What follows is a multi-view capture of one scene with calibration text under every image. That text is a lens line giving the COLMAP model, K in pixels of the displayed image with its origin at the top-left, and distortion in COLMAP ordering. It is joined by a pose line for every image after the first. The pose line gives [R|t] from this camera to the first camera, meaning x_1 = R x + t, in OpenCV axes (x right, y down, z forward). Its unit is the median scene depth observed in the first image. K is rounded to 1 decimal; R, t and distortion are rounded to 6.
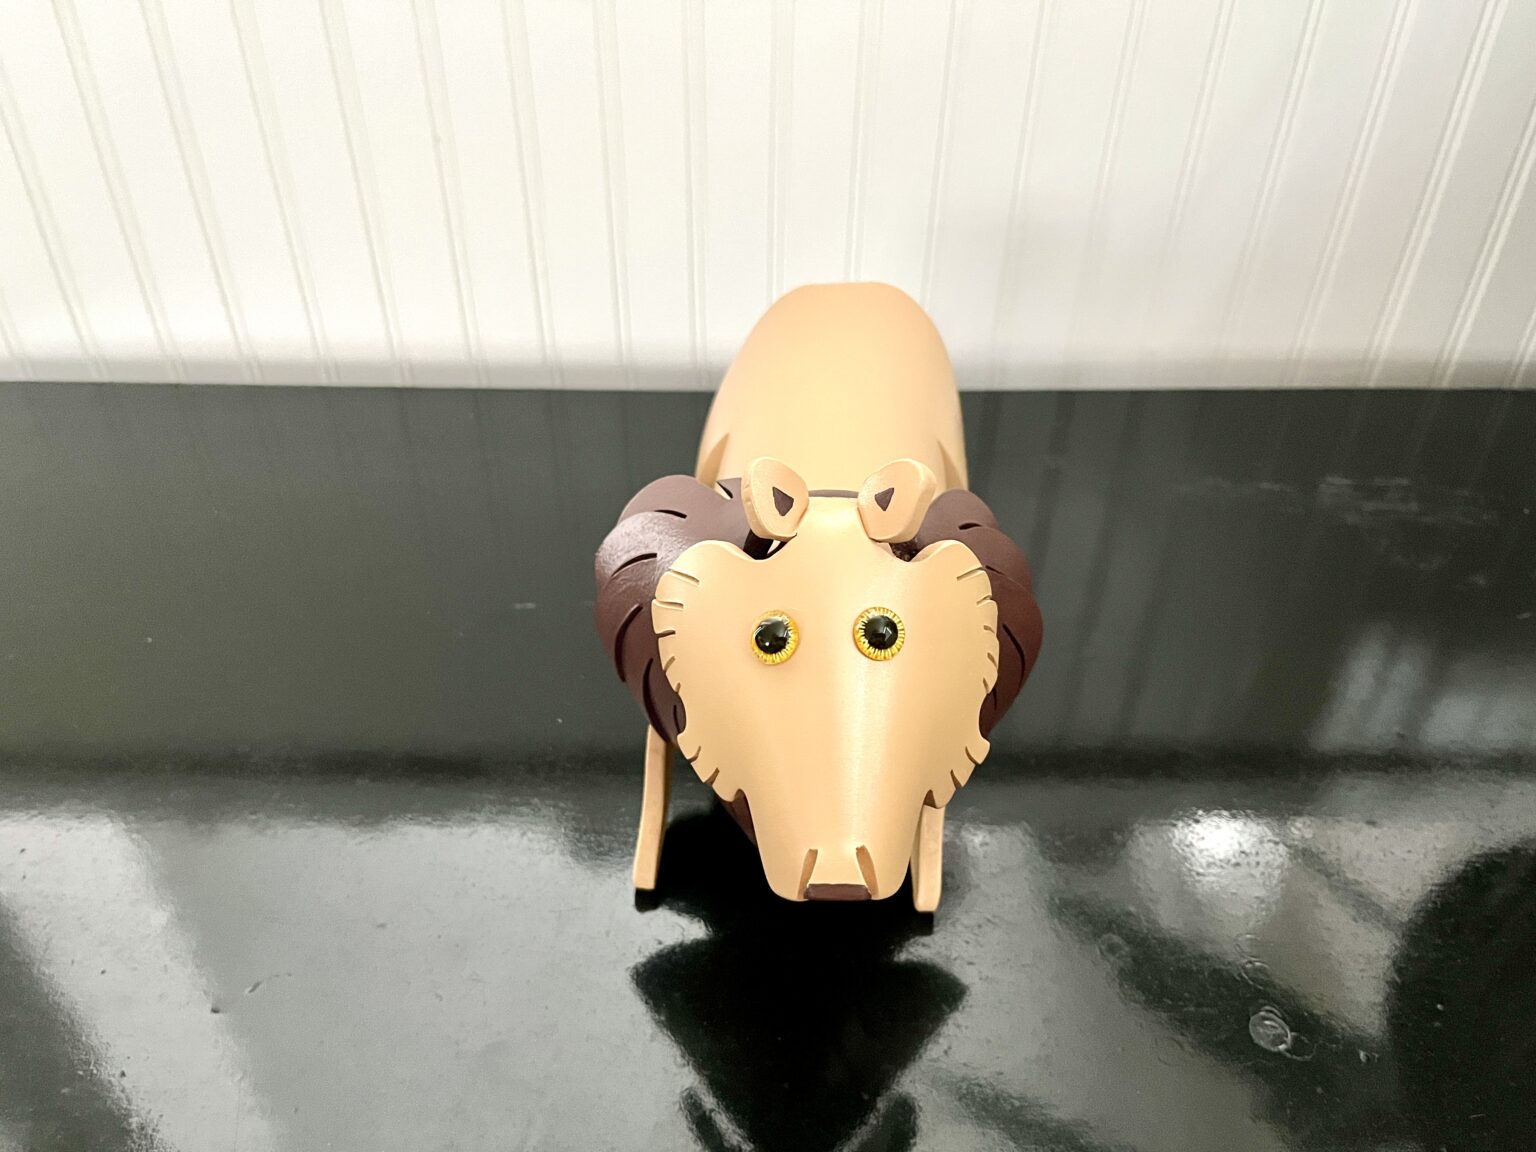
lens RADIAL K [[1141.0, 0, 768.0], [0, 1141.0, 576.0], [0, 0, 1]] dist [0.053064, -0.091514]
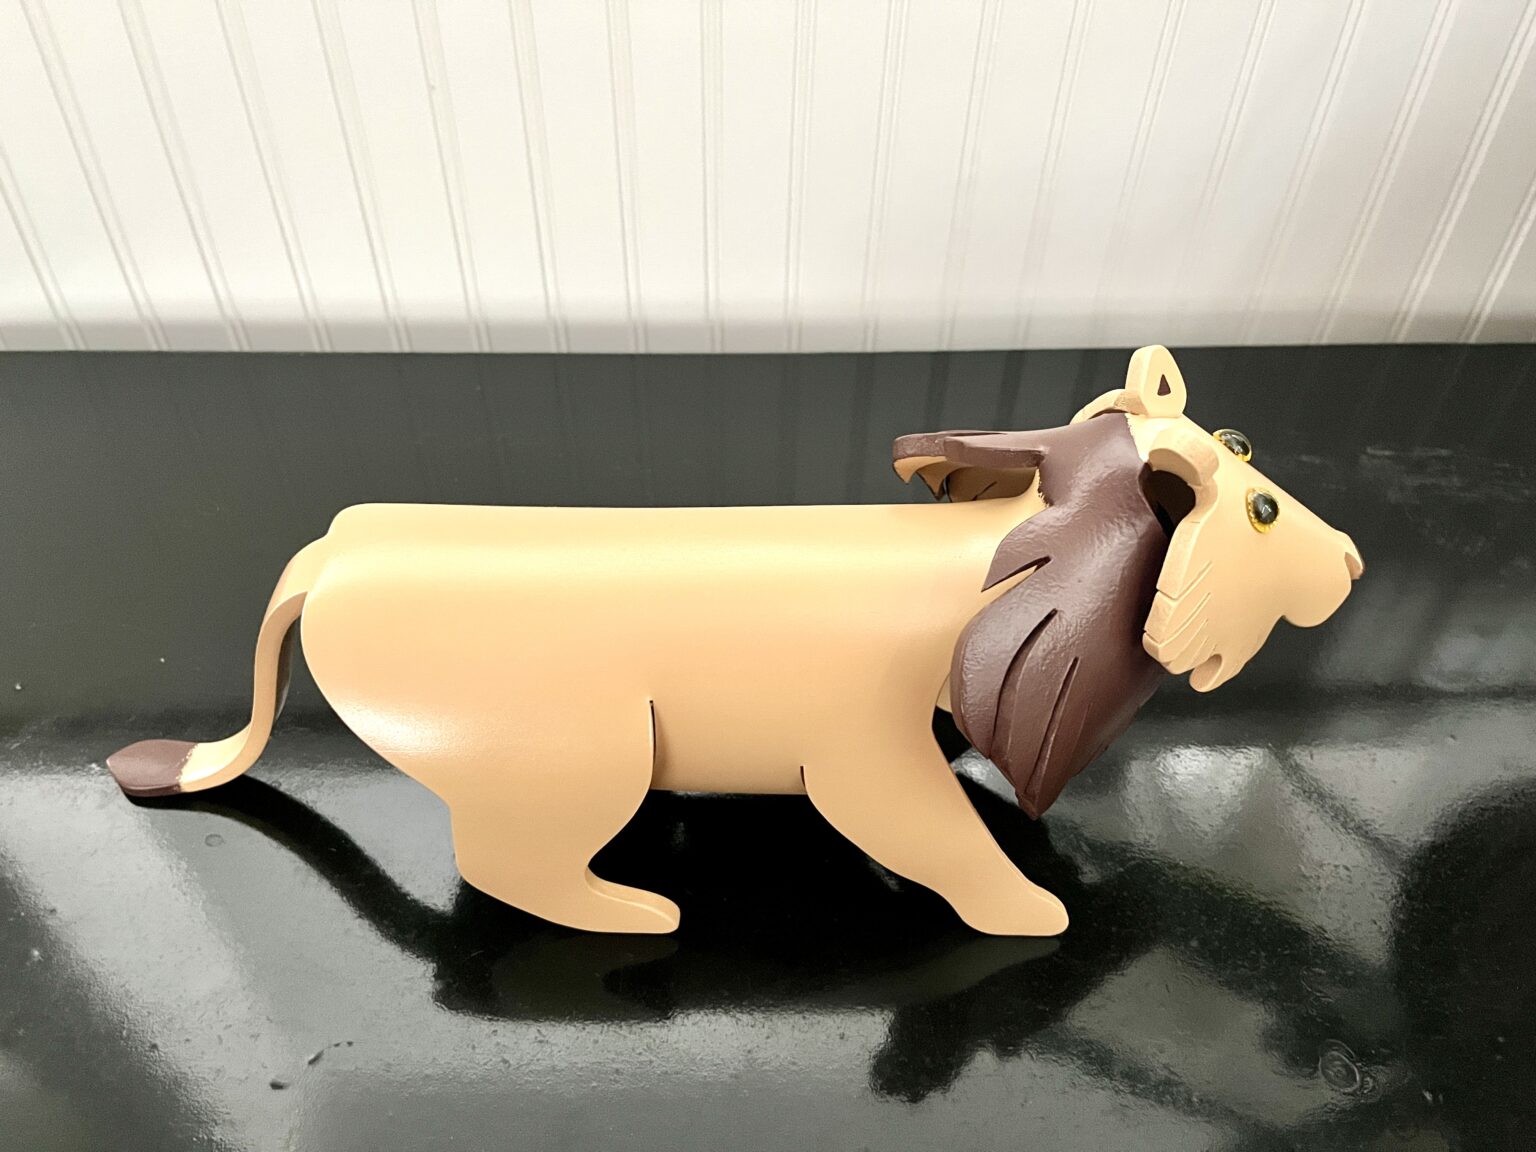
lens RADIAL K [[1141.0, 0, 768.0], [0, 1141.0, 576.0], [0, 0, 1]] dist [0.053064, -0.091514]
pose [[0.999469, -0.012267, 0.030203, -0.051589], [0.009107, 0.994680, 0.102606, -0.083591], [-0.031301, -0.102277, 0.994263, 0.037714]]
